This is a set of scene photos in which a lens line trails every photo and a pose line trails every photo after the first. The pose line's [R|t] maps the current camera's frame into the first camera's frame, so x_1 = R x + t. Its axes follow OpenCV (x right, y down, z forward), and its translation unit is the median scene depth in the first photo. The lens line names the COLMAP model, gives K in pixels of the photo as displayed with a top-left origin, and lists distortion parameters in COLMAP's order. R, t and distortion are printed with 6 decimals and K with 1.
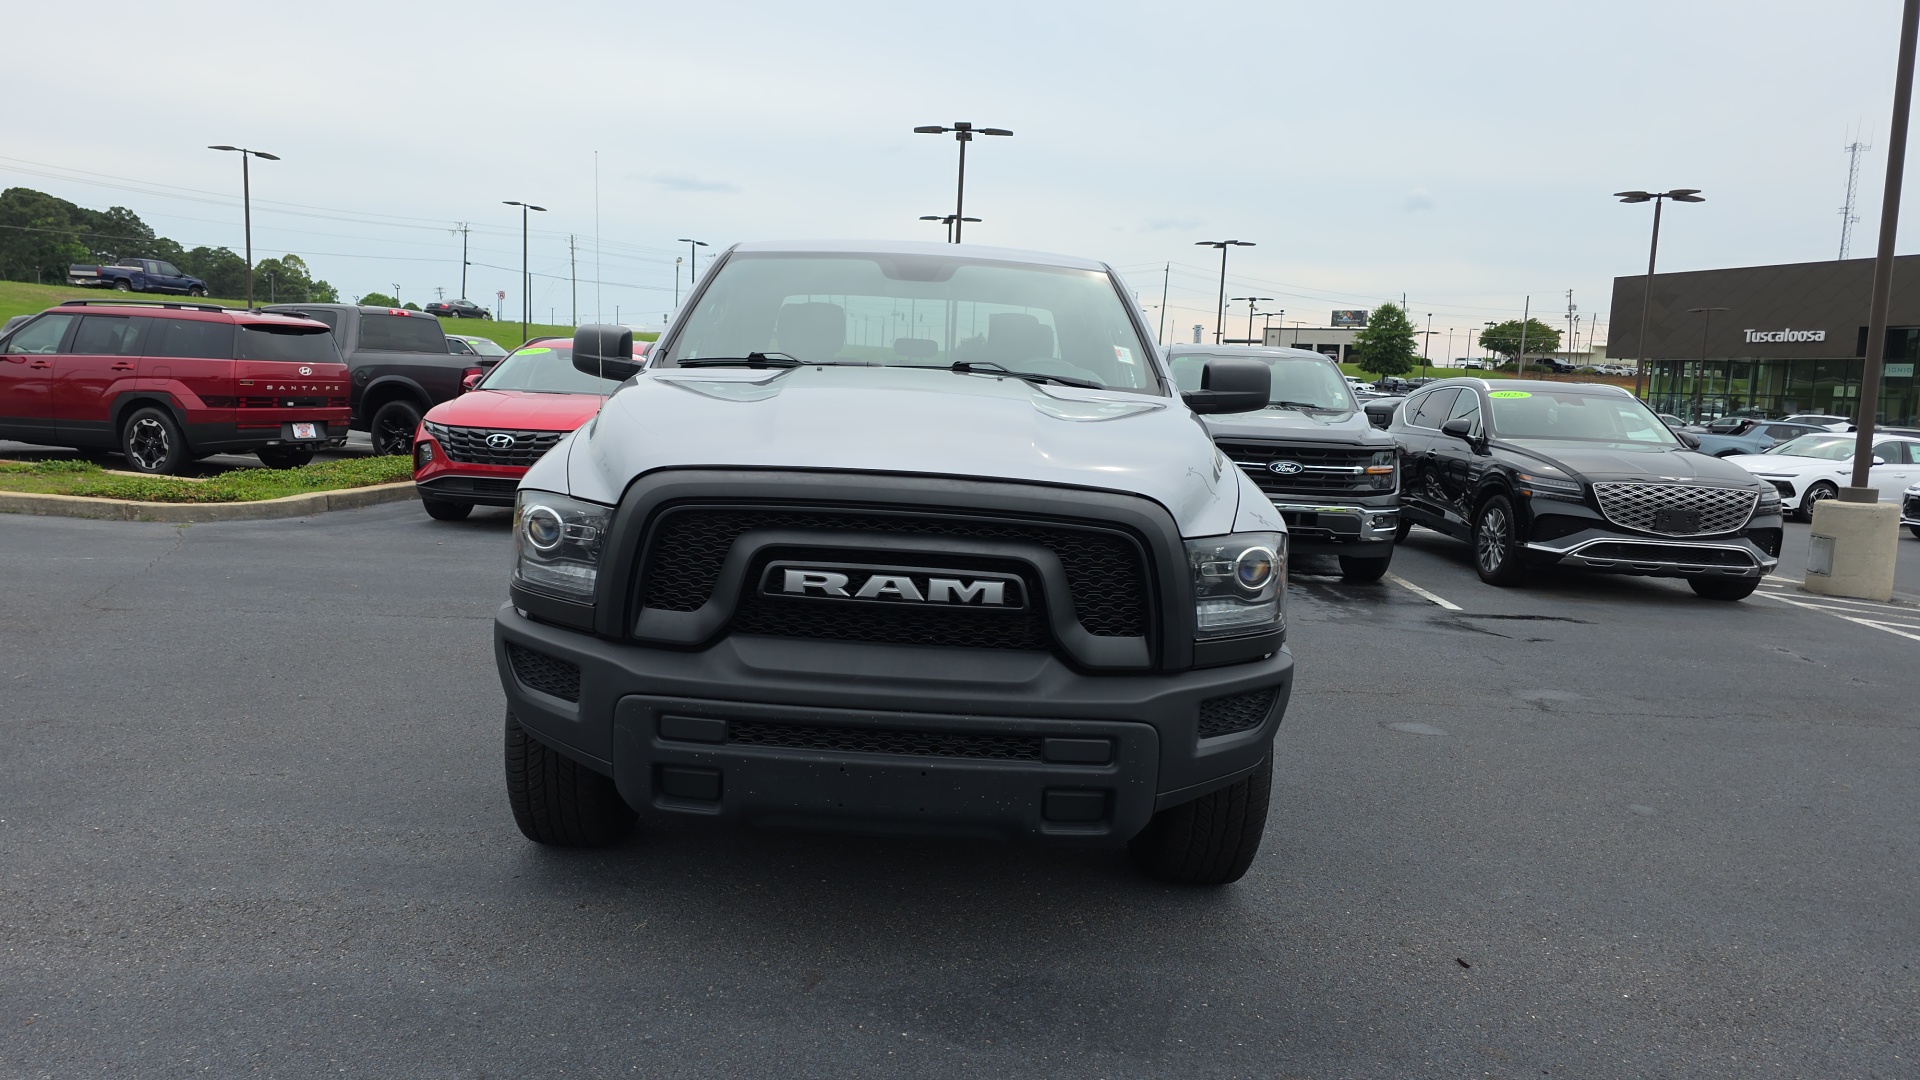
lens RADIAL K [[1251.1, 0, 960.0], [0, 1251.1, 540.0], [0, 0, 1]] dist [0.051553, -0.000992]
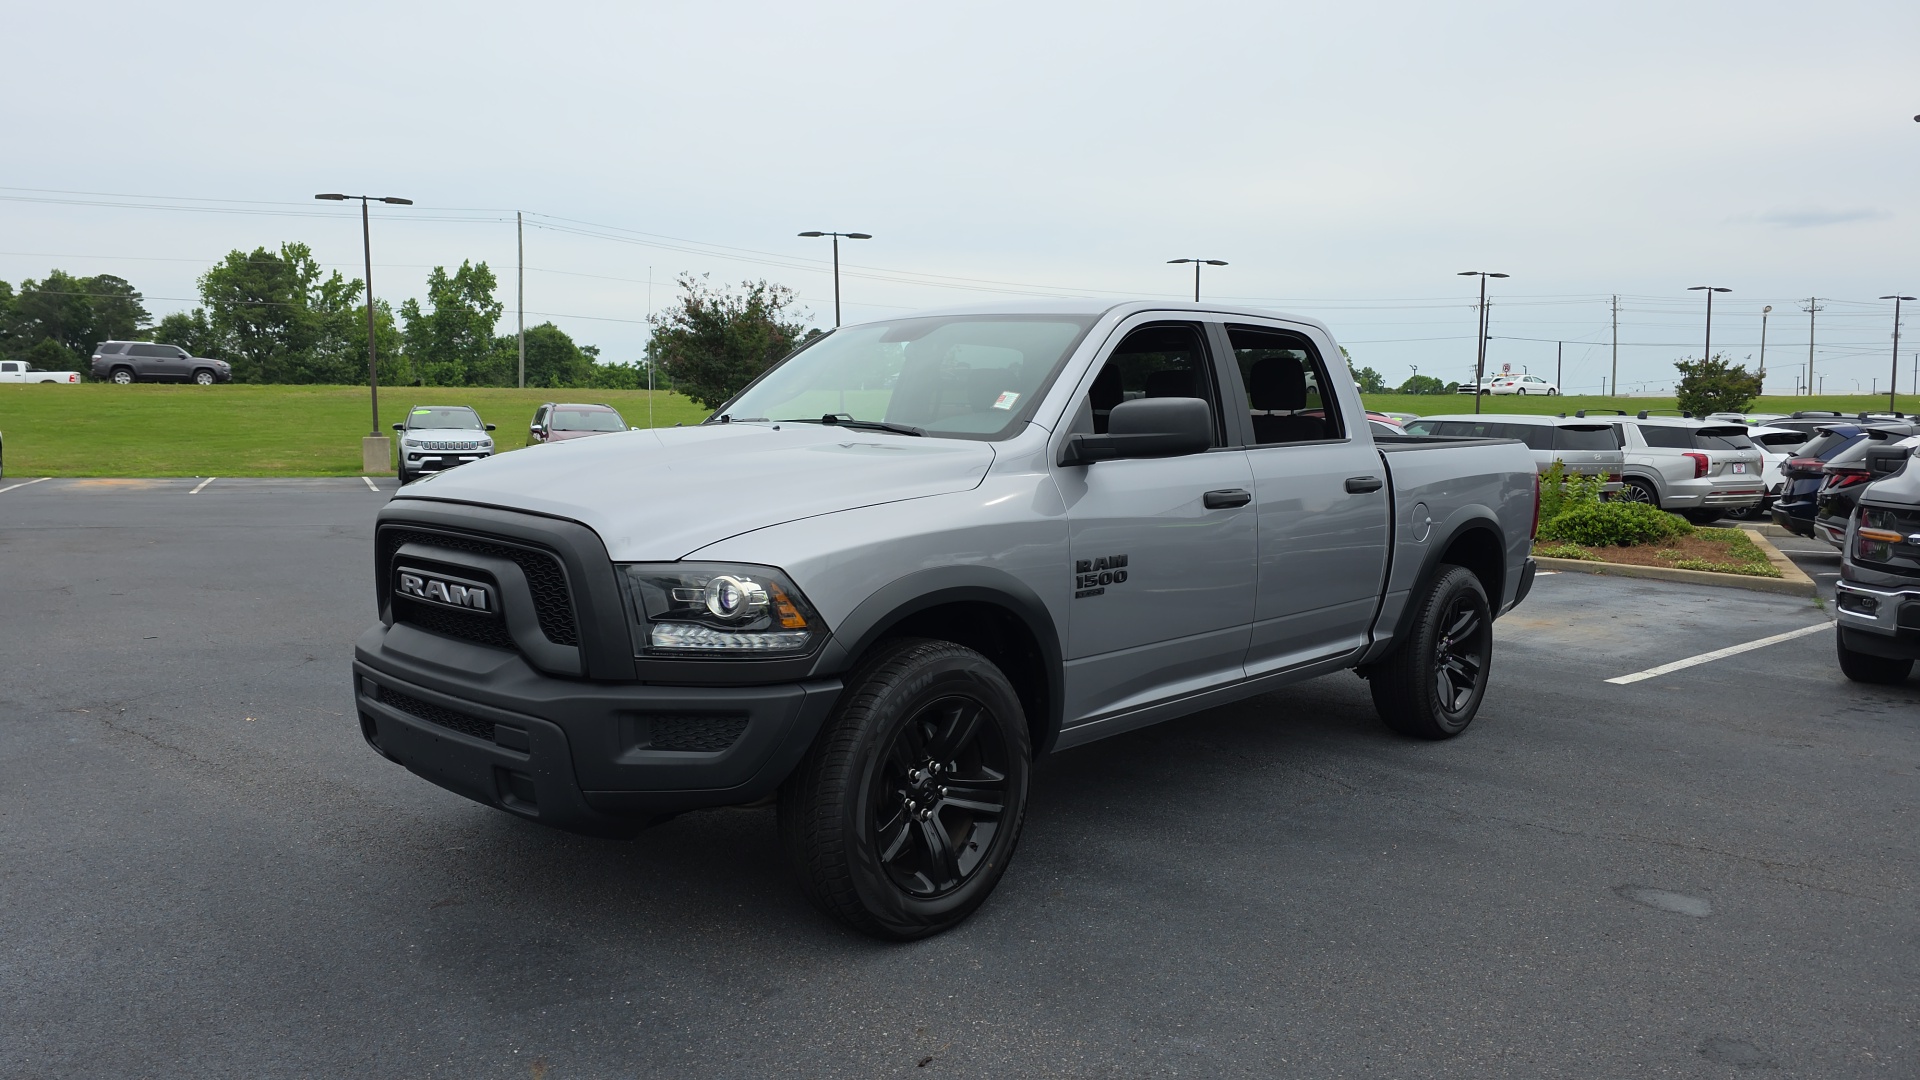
lens RADIAL K [[1292.9, 0, 960.1], [0, 1292.9, 518.8], [0, 0, 1]] dist [0.048871, -0.033561]
pose [[0.736566, 0.008414, -0.676313, 1.192214], [-0.063733, 0.996337, -0.057016, 0.006693], [0.673356, 0.085099, 0.734404, 0.361954]]
